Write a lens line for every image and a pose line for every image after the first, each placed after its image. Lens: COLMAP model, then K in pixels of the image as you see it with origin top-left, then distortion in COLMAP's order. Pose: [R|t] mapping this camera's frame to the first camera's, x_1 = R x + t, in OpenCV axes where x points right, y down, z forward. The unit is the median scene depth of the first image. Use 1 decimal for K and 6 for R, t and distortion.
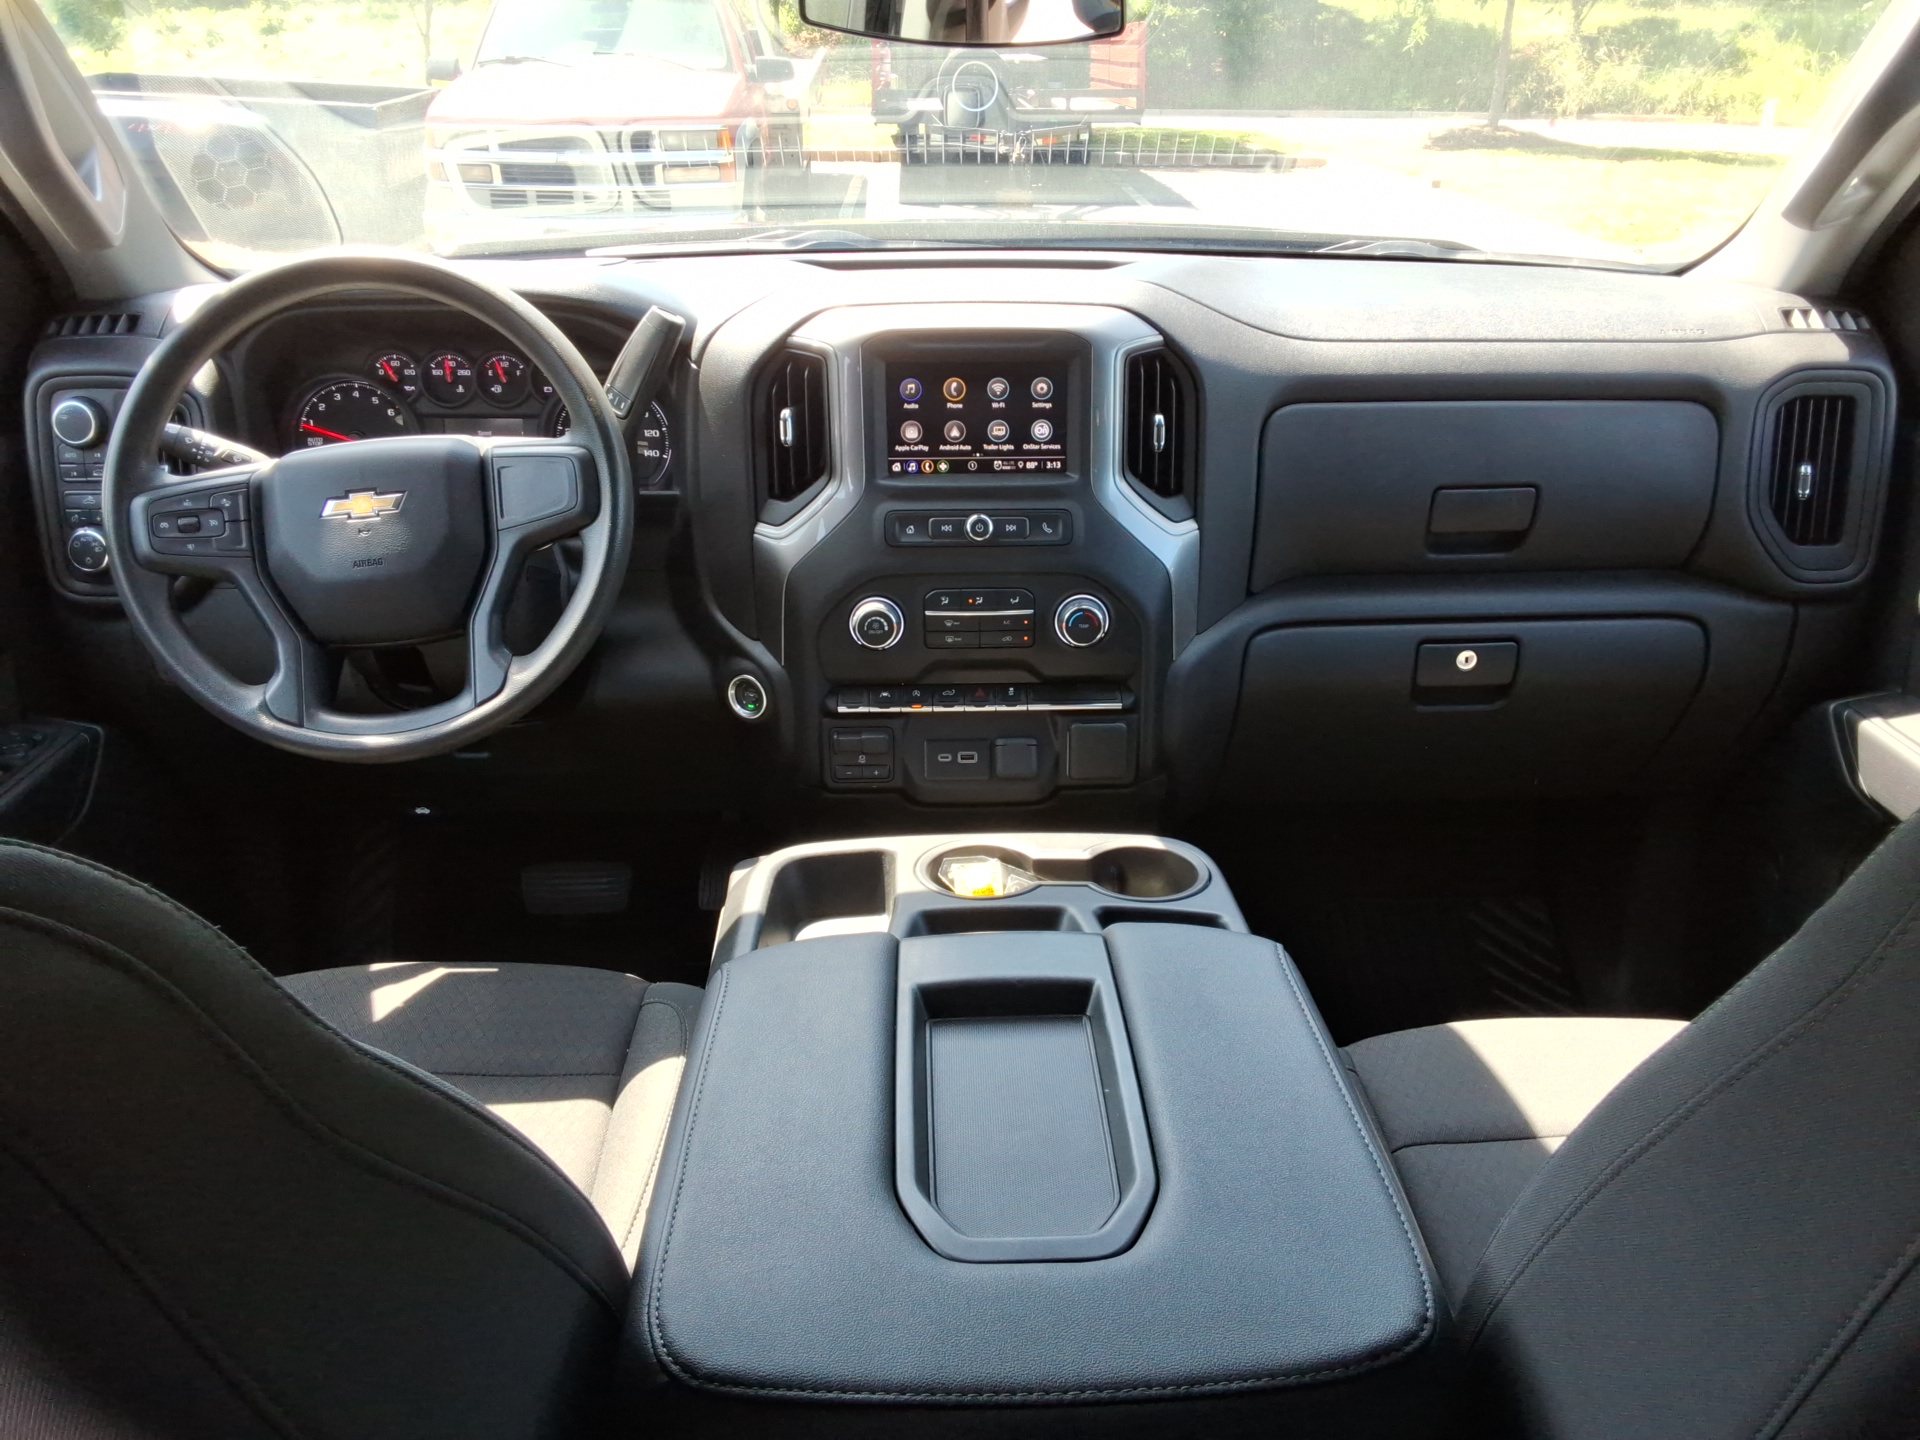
lens RADIAL K [[1544.8, 0, 977.8], [0, 1544.8, 696.1], [0, 0, 1]] dist [0.097793, -0.176639]
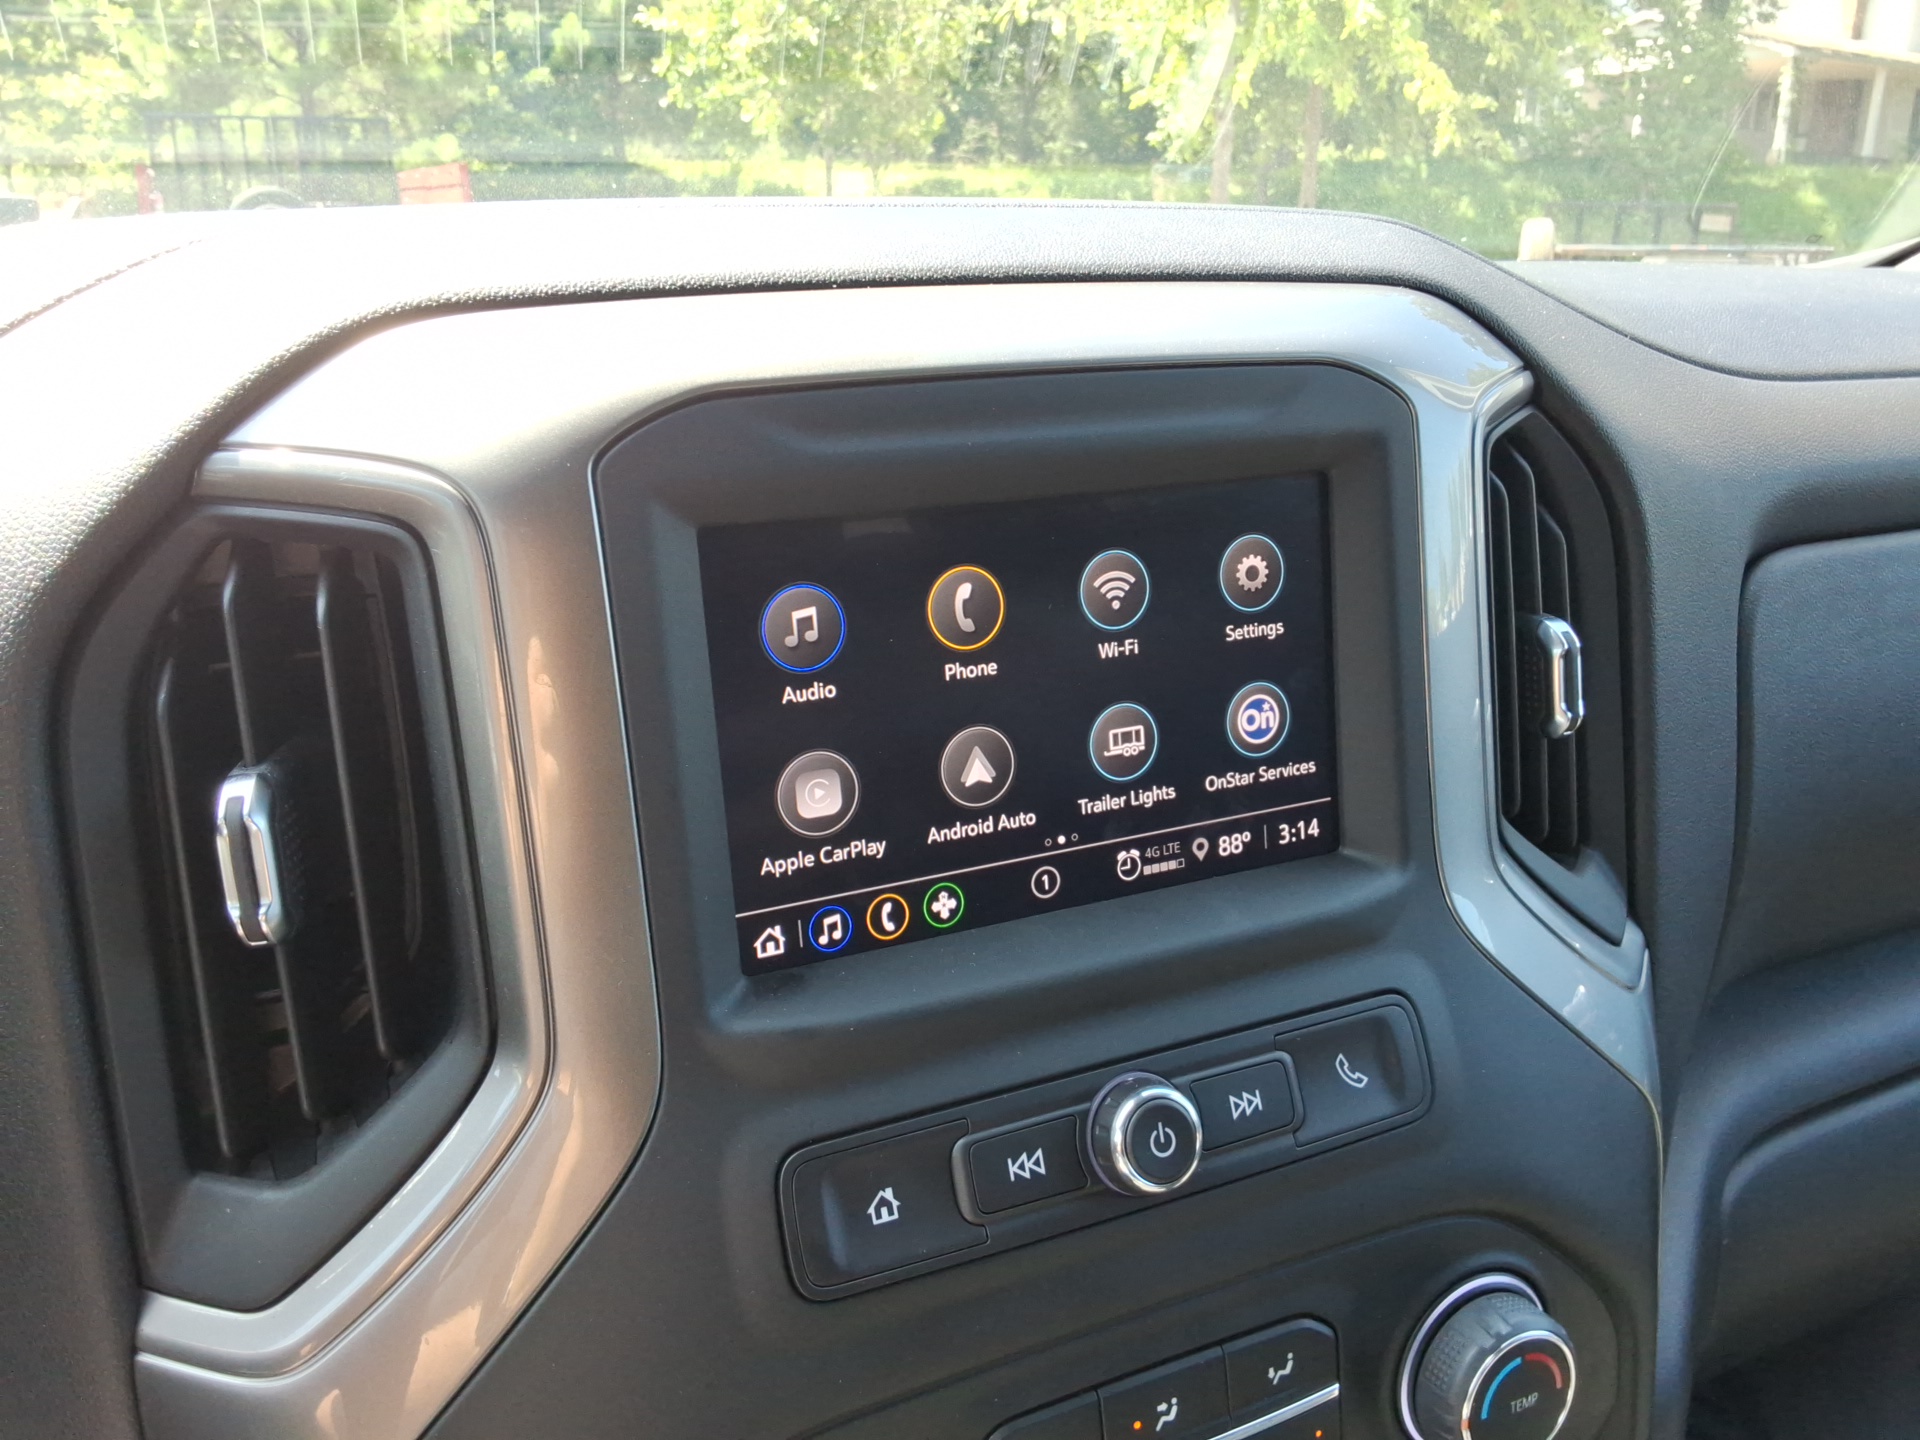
lens RADIAL K [[1552.8, 0, 974.1], [0, 1552.8, 687.5], [0, 0, 1]] dist [0.109604, -0.185401]
pose [[0.915576, -0.121715, 0.383282, -0.112443], [0.158745, 0.985085, -0.066384, -0.166395], [-0.369486, 0.121624, 0.921243, 0.759308]]
